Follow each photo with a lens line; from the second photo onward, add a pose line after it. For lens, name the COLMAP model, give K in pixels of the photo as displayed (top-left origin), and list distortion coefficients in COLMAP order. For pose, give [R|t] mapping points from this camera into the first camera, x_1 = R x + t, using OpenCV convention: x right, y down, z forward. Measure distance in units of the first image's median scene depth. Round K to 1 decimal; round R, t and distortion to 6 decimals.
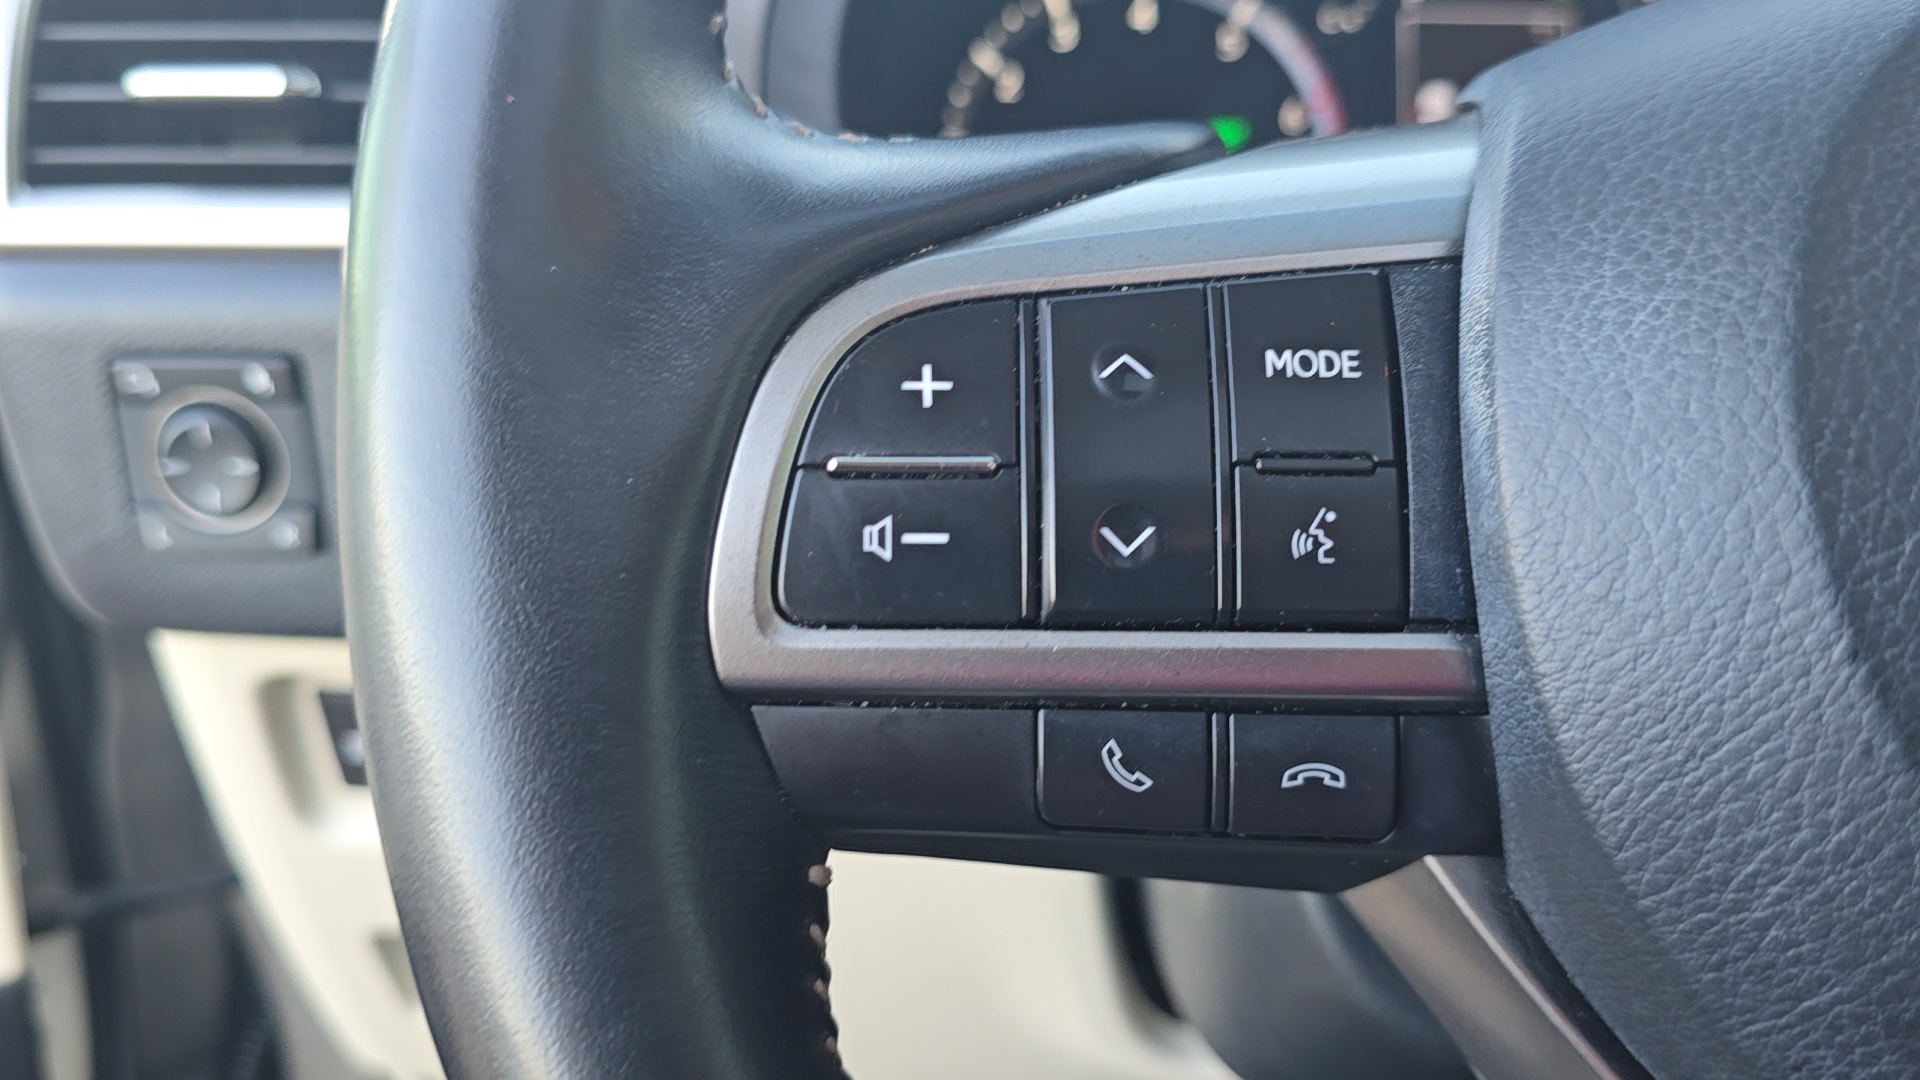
lens RADIAL K [[1594.7, 0, 965.6], [0, 1594.7, 553.1], [0, 0, 1]] dist [-0.001227, 0.001732]
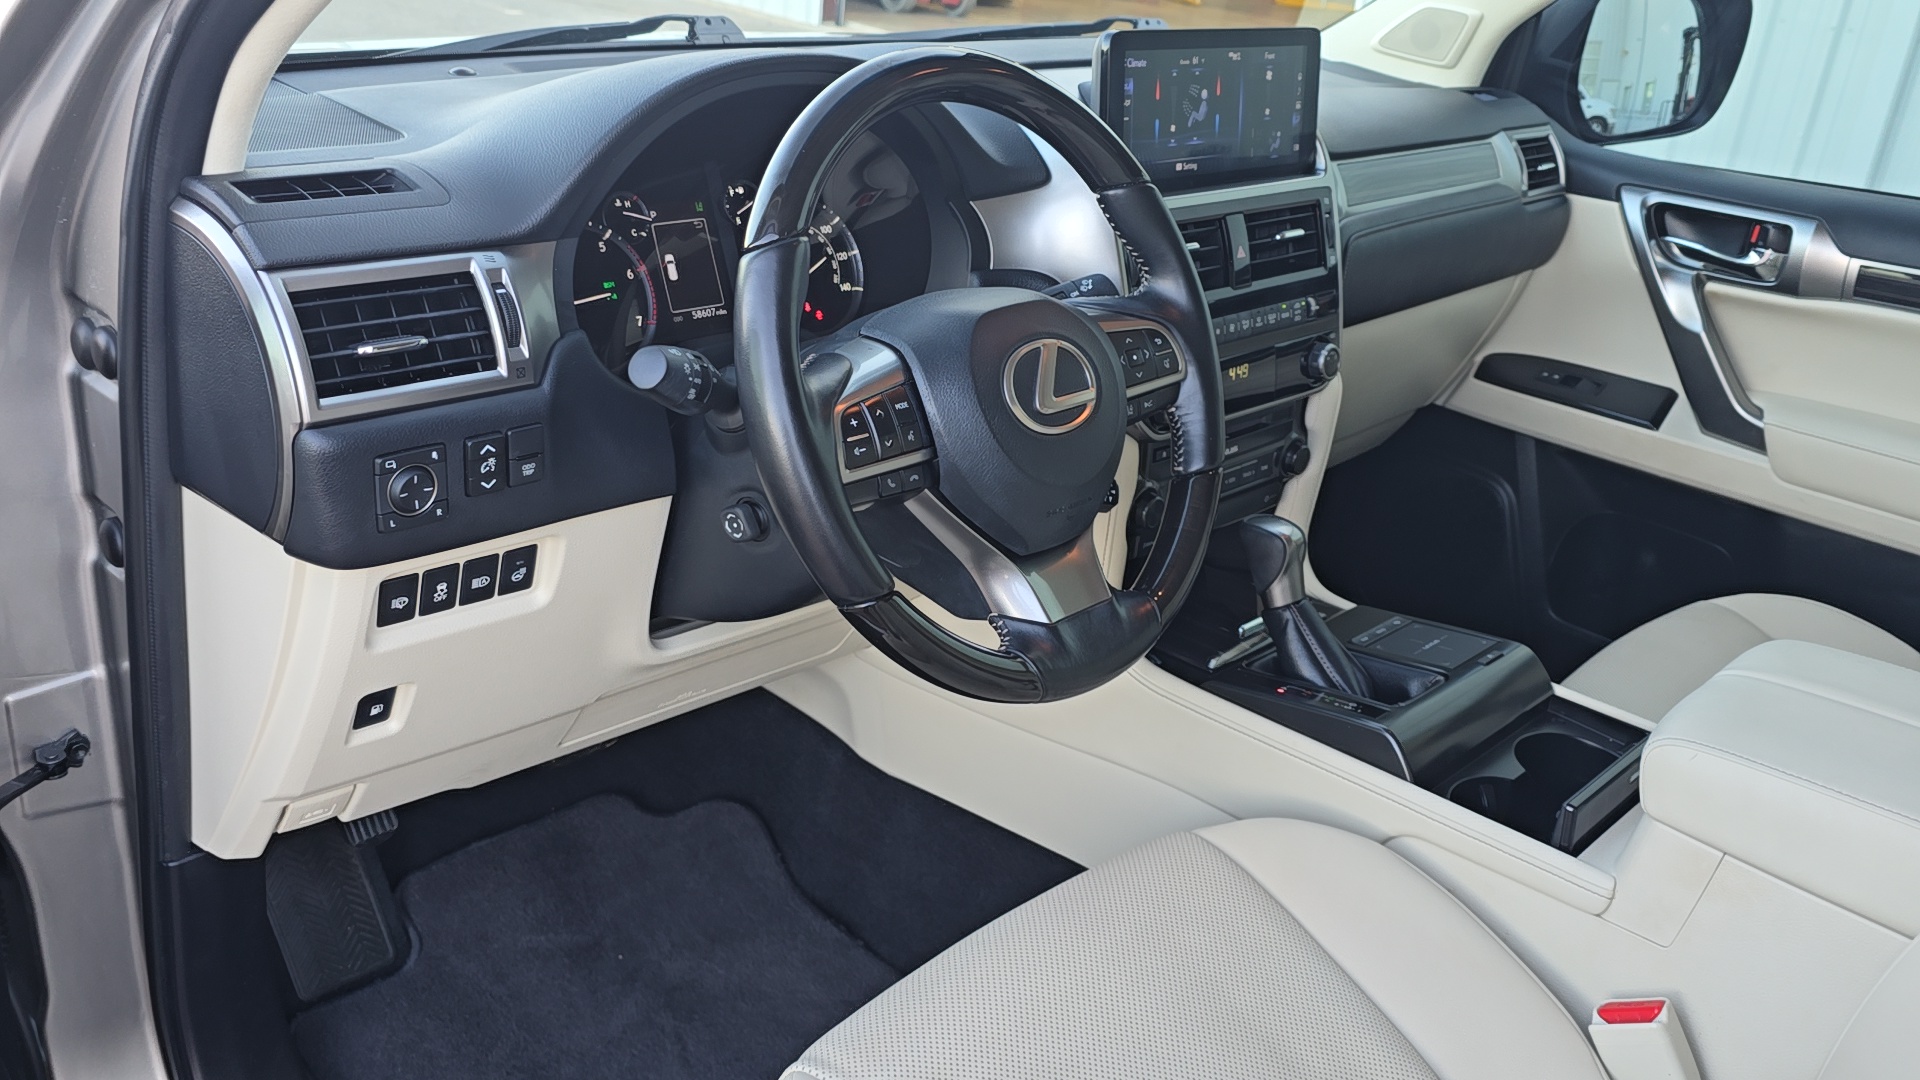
lens RADIAL K [[1594.7, 0, 964.7], [0, 1594.7, 547.0], [0, 0, 1]] dist [-0.001227, 0.001732]
pose [[0.668745, -0.247701, 0.701017, -3.629051], [0.166113, 0.968815, 0.183860, -0.621305], [-0.724698, -0.006507, 0.689036, -2.978978]]
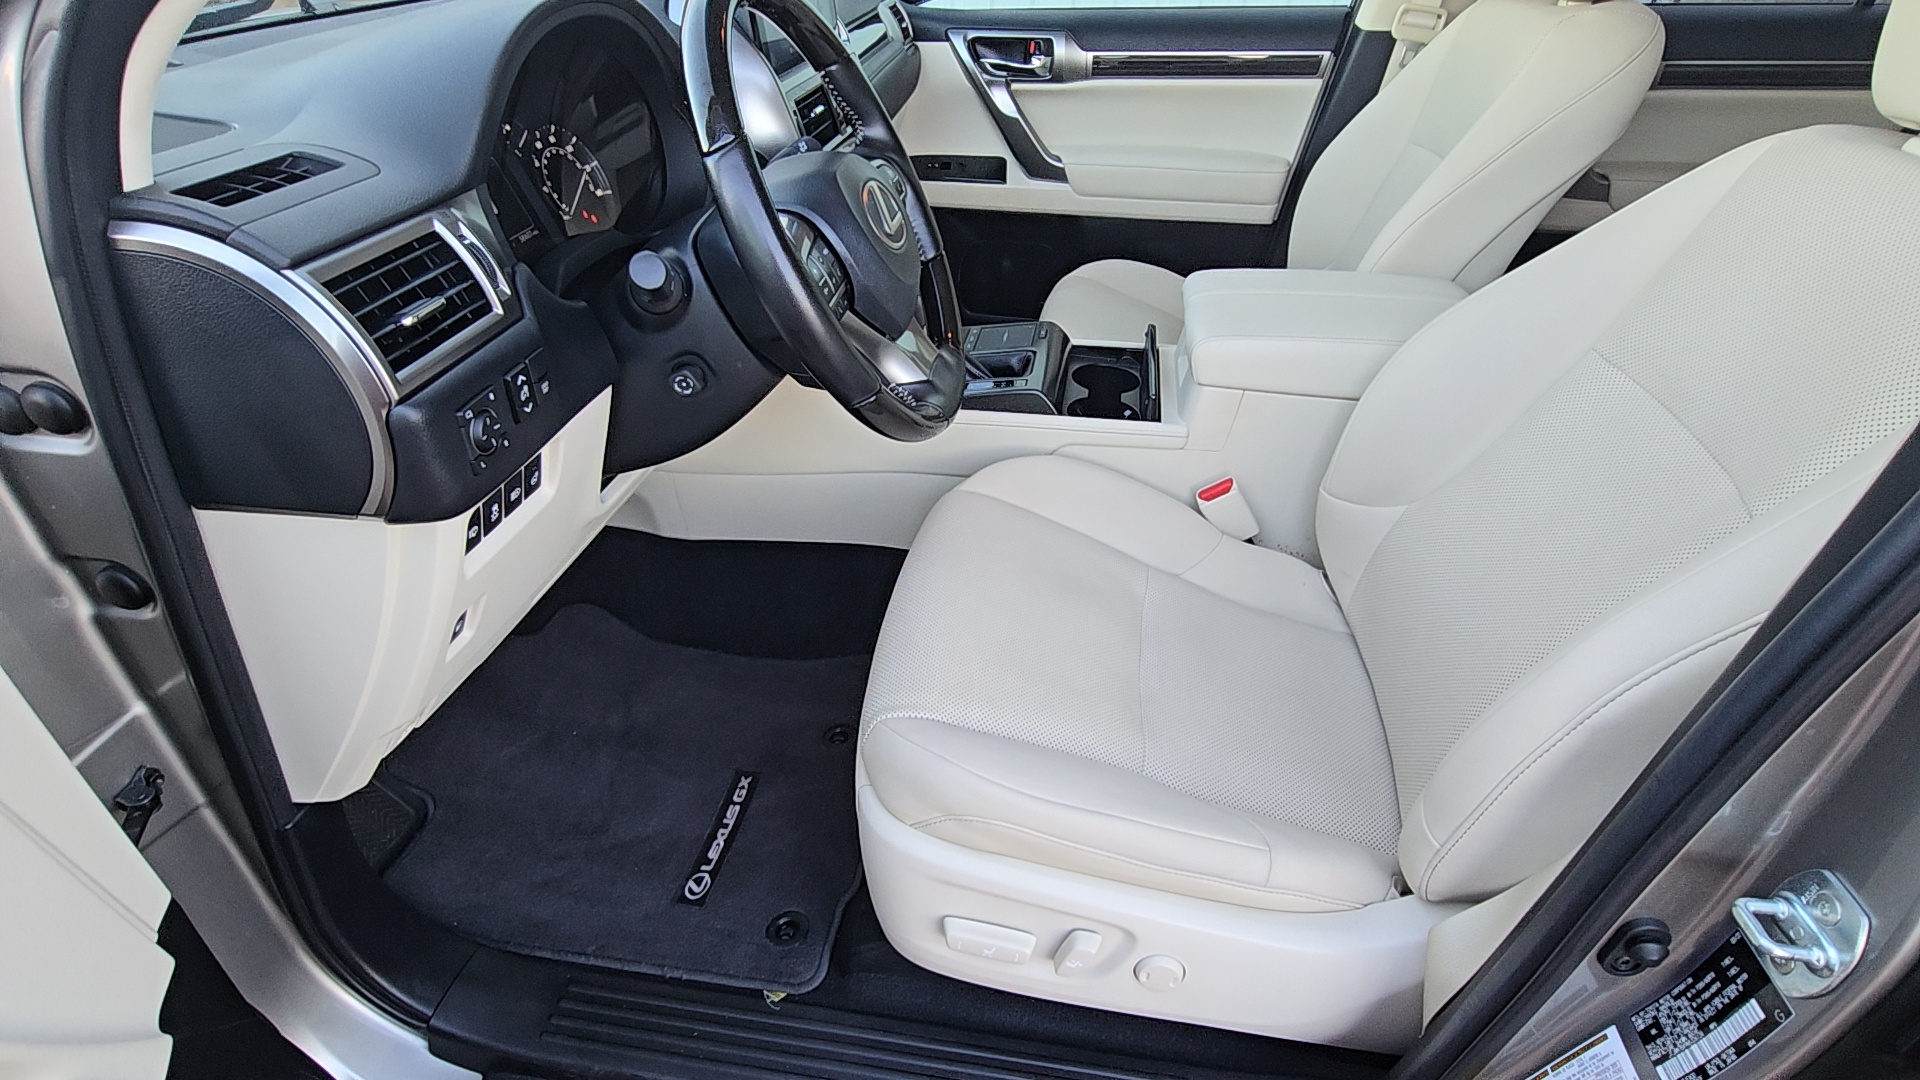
lens RADIAL K [[969.7, 0, 947.0], [0, 969.7, 549.6], [0, 0, 1]] dist [-0.002588, 0.002183]
pose [[0.131114, -0.567046, 0.813184, -4.144794], [0.315814, 0.801421, 0.507923, -1.112037], [-0.939719, 0.190219, 0.284158, -0.542924]]
